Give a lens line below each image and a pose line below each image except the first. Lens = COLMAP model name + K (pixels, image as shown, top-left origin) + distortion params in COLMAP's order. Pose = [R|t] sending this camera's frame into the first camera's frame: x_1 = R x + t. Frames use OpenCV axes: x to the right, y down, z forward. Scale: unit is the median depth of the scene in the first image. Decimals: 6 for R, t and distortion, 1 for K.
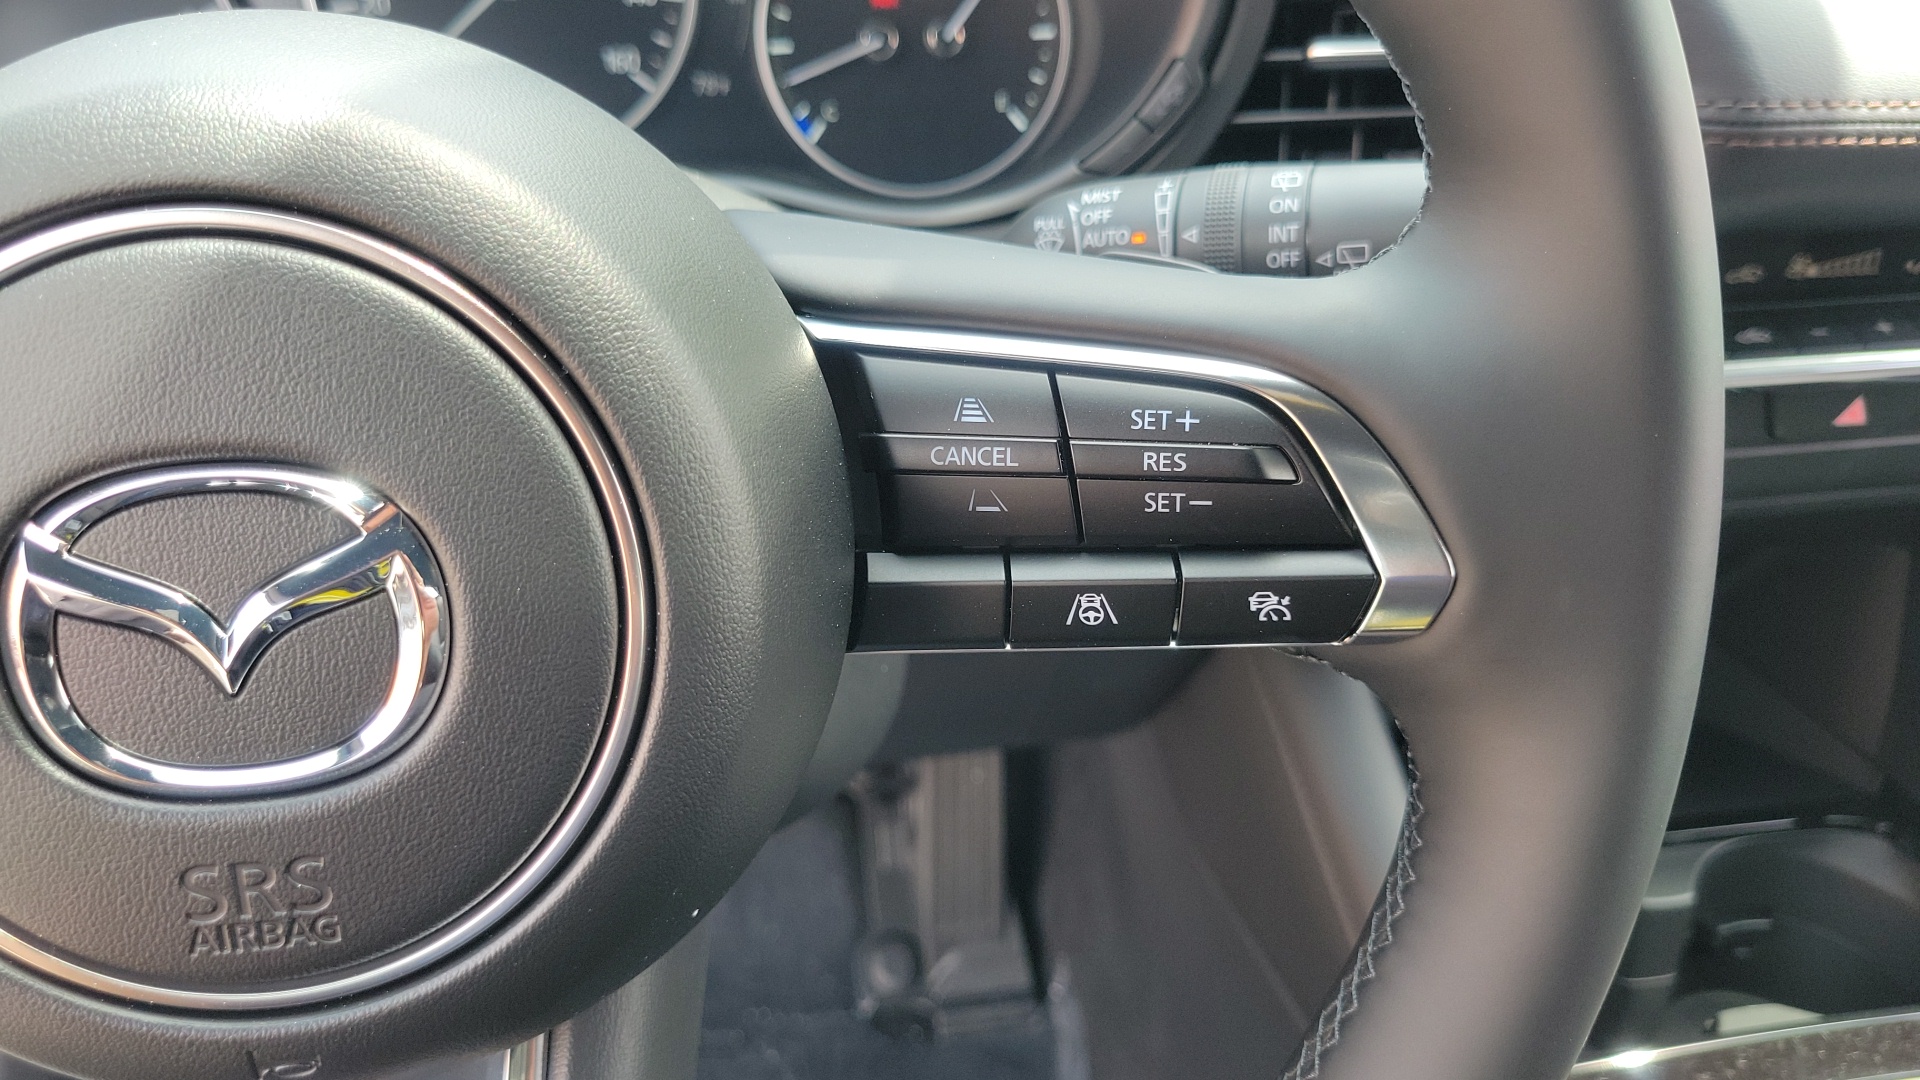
lens RADIAL K [[1457.0, 0, 960.0], [0, 1457.0, 540.0], [0, 0, 1]] dist [-0.005101, -0.001265]
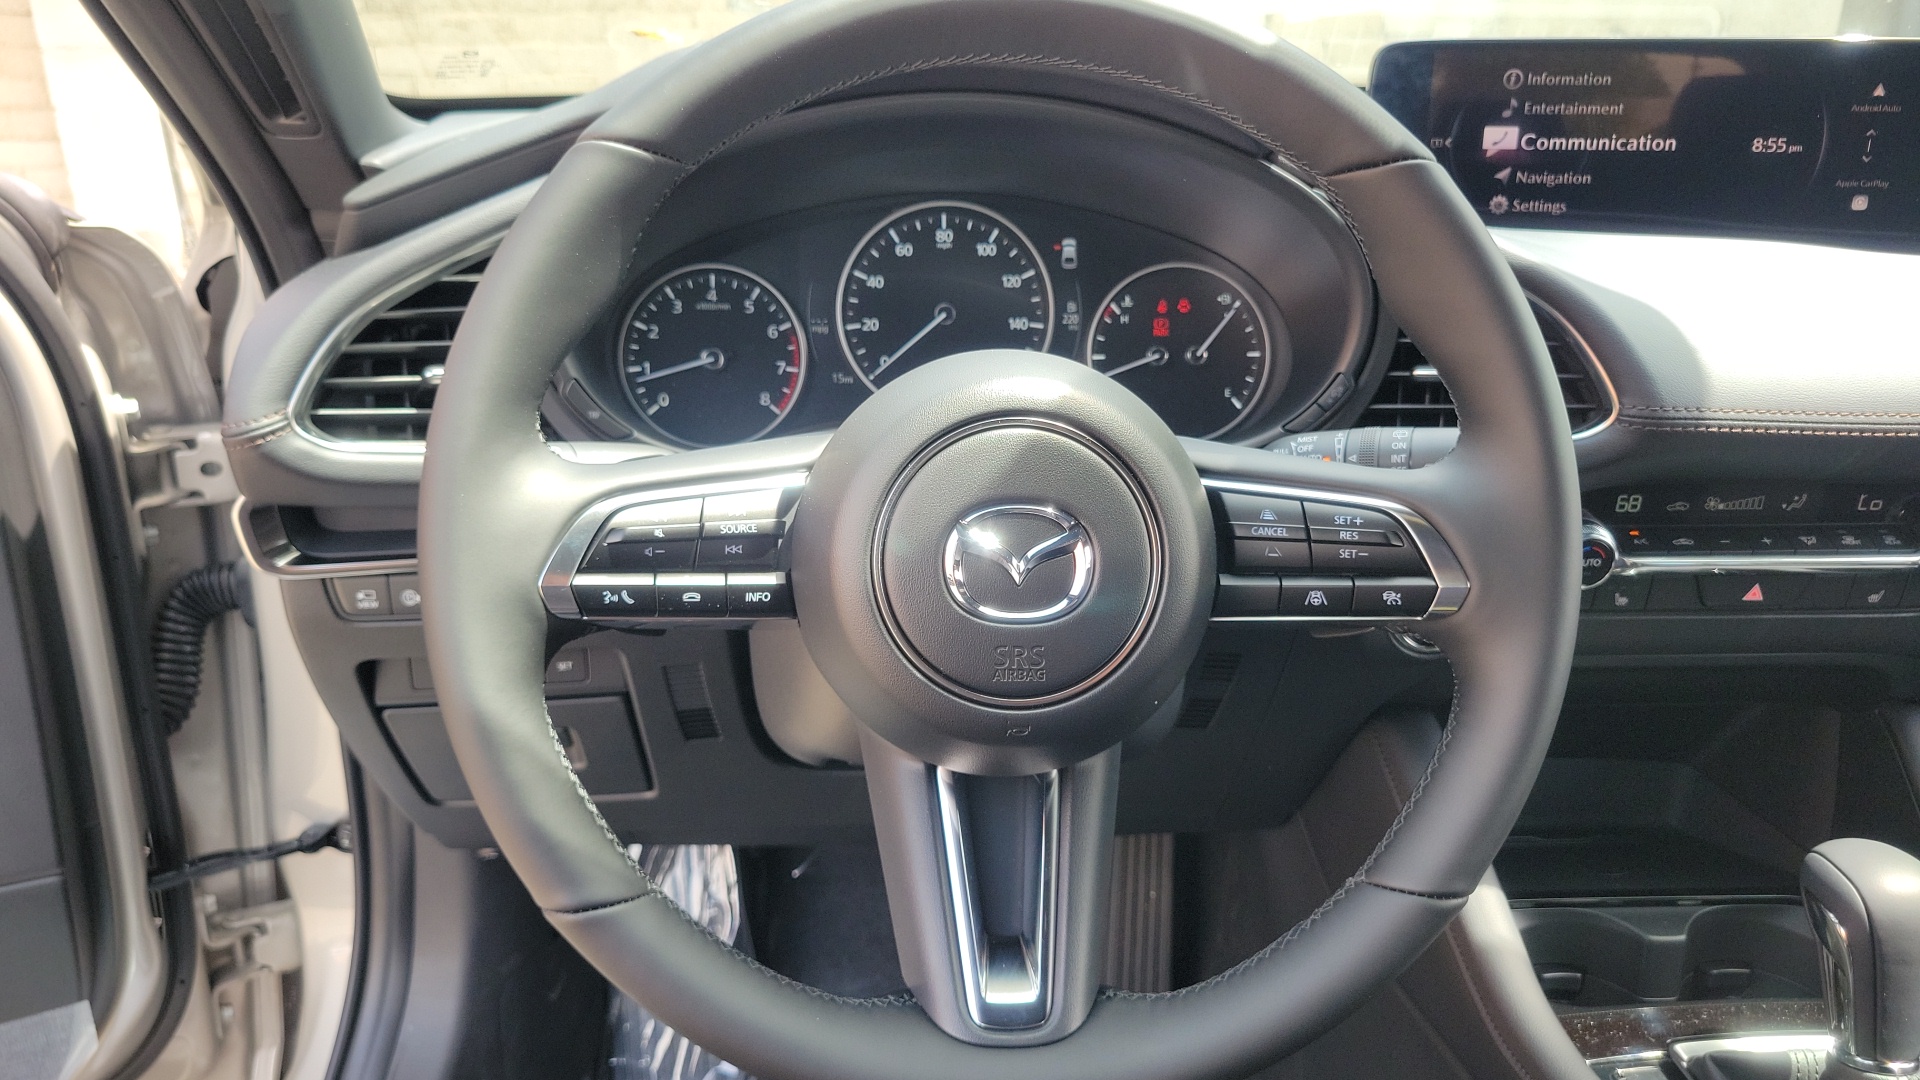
lens RADIAL K [[1436.7, 0, 960.0], [0, 1436.7, 540.0], [0, 0, 1]] dist [0.006234, 0.001737]
pose [[0.995664, 0.044885, -0.081481, -0.230139], [-0.059196, 0.981377, -0.182743, 0.317039], [0.071761, 0.186774, 0.979778, -1.039473]]
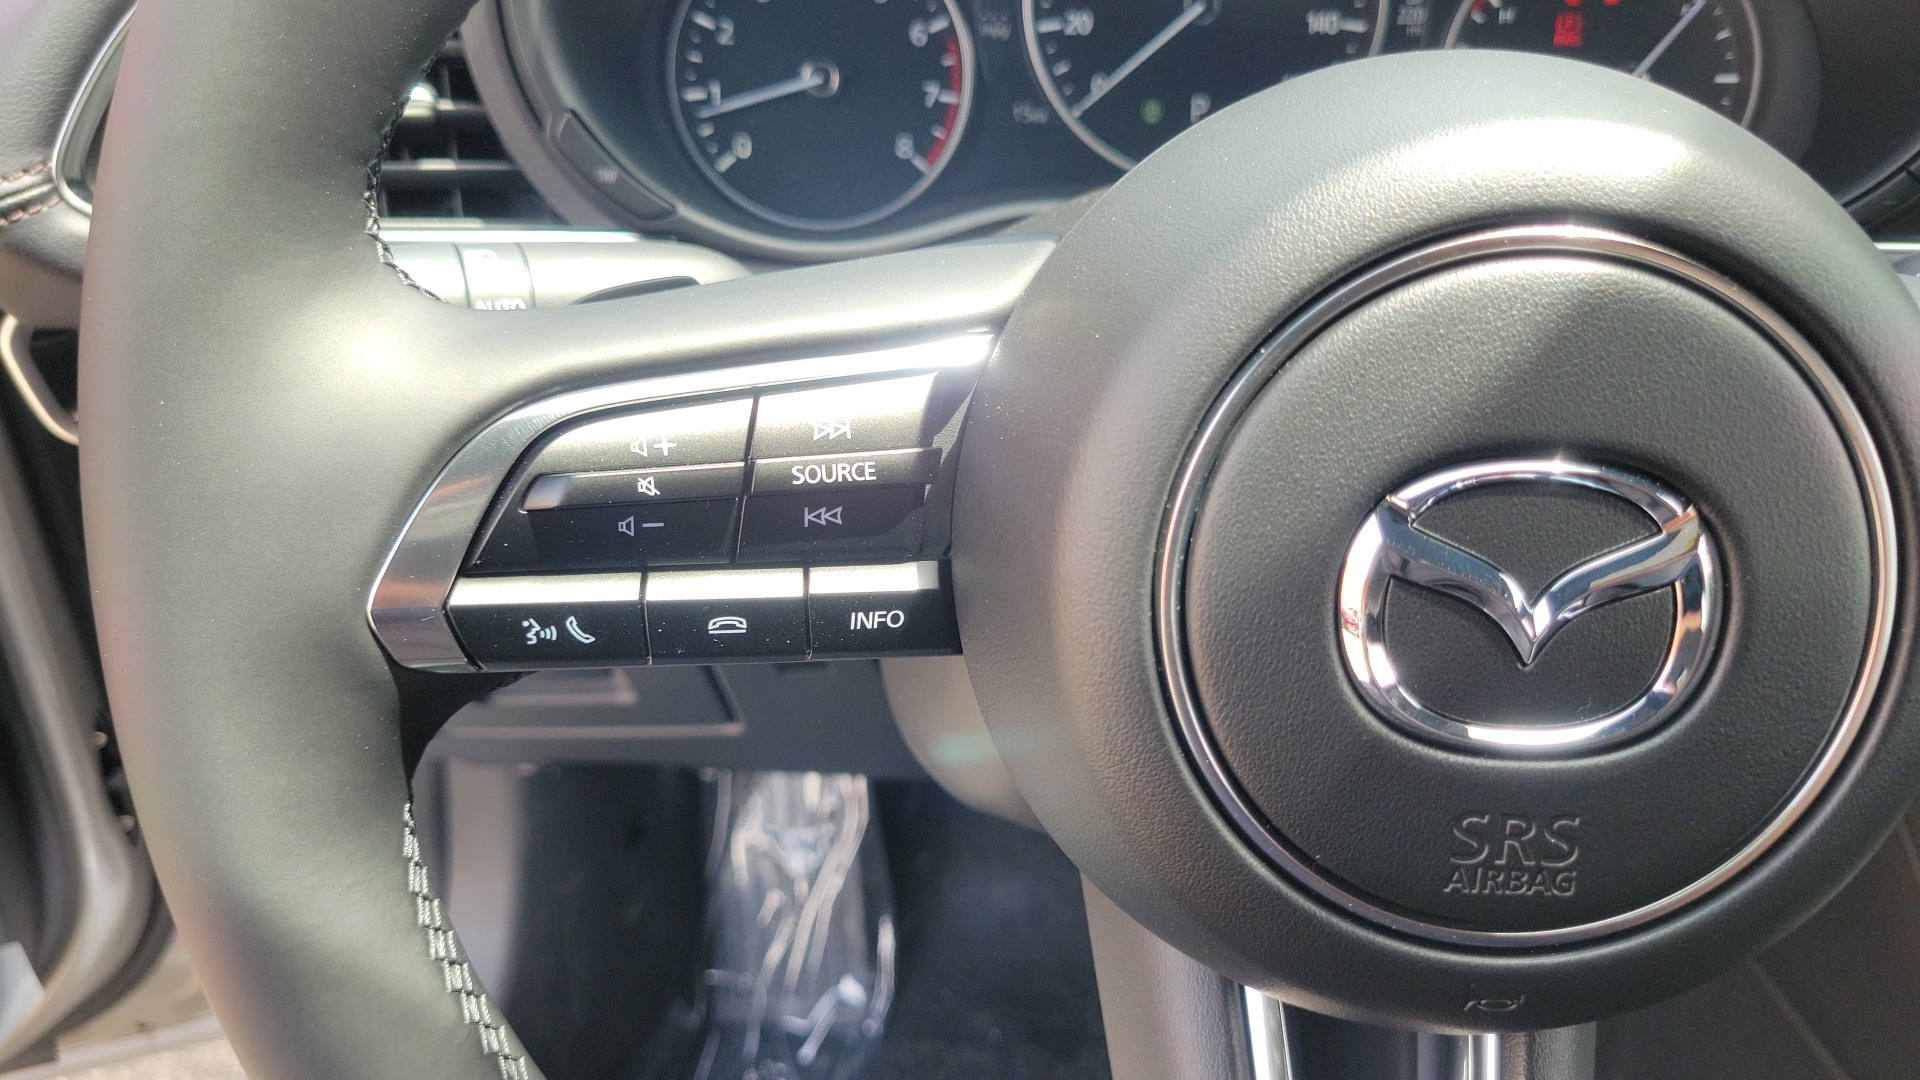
lens RADIAL K [[1457.0, 0, 960.0], [0, 1457.0, 540.0], [0, 0, 1]] dist [-0.005101, -0.001265]
pose [[0.981603, 0.095753, -0.165186, -0.443552], [-0.097644, 0.995216, -0.003351, 0.034872], [0.164075, 0.019419, 0.986257, -0.104894]]
